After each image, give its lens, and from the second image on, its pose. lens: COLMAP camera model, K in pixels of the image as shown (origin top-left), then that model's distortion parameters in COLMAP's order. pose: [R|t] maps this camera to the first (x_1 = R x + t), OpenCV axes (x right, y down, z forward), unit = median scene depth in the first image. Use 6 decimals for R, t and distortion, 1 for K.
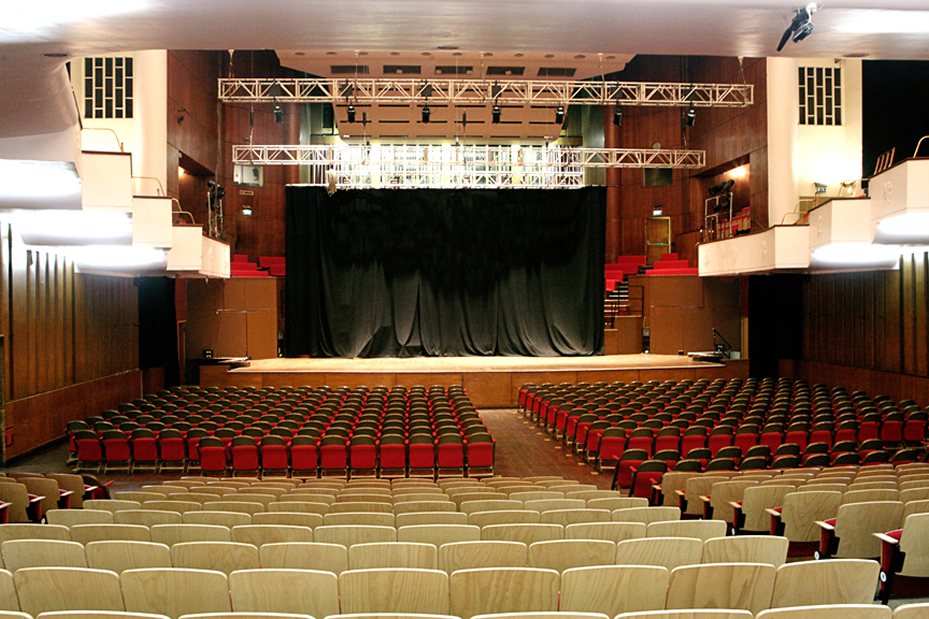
lens RADIAL K [[847.8, 0, 439.7], [0, 847.8, 300.5], [0, 0, 1]] dist [-0.104061, 0.118802]
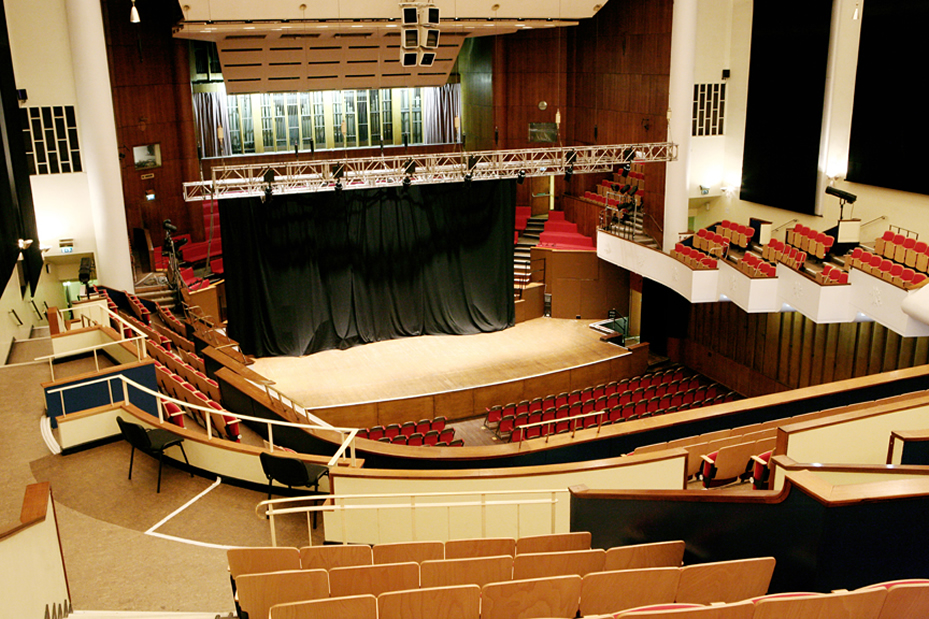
lens RADIAL K [[909.7, 0, 465.7], [0, 909.7, 309.8], [0, 0, 1]] dist [-0.079680, 0.032790]
pose [[0.949275, -0.095438, 0.299613, -0.236055], [0.009084, 0.960753, 0.277258, -0.298329], [-0.314315, -0.260472, 0.912886, -0.092528]]
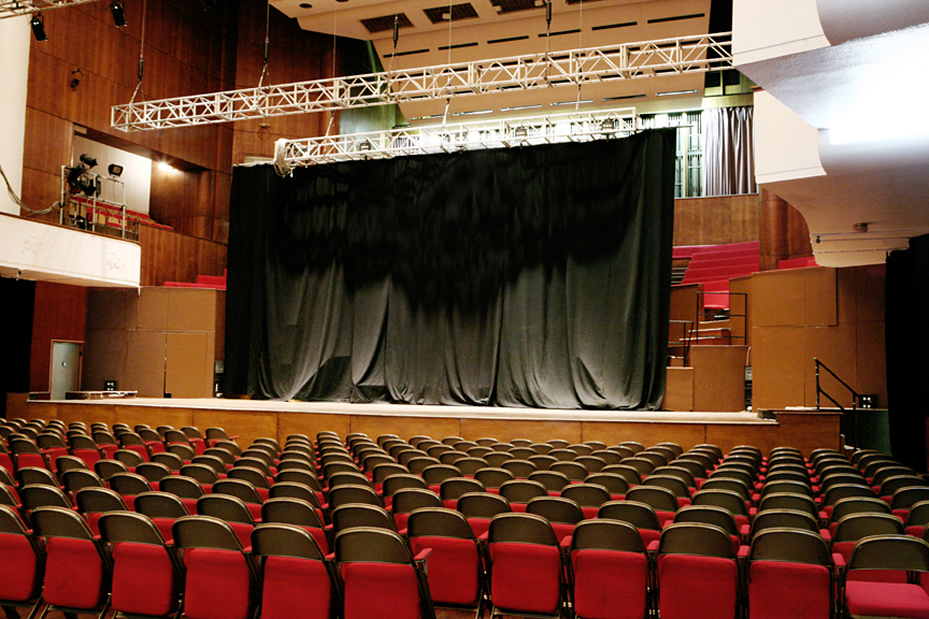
lens RADIAL K [[909.7, 0, 465.7], [0, 909.7, 309.8], [0, 0, 1]] dist [-0.079680, 0.032790]
pose [[0.904193, -0.013088, -0.426924, 0.342861], [-0.023826, 0.996429, -0.081009, 0.049995], [0.426459, 0.083420, 0.900652, 0.379326]]
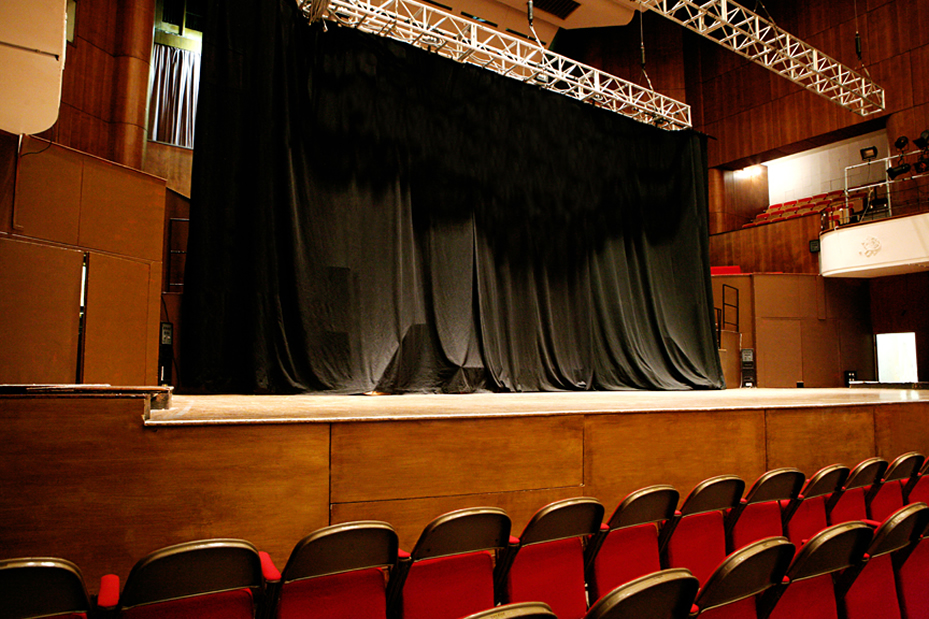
lens RADIAL K [[655.0, 0, 476.0], [0, 655.0, 316.8], [0, 0, 1]] dist [-0.112874, 0.084246]
pose [[0.858637, 0.057217, 0.509381, -0.216472], [-0.007954, 0.995118, -0.098371, 0.060868], [-0.512522, 0.080414, 0.854900, 0.685754]]
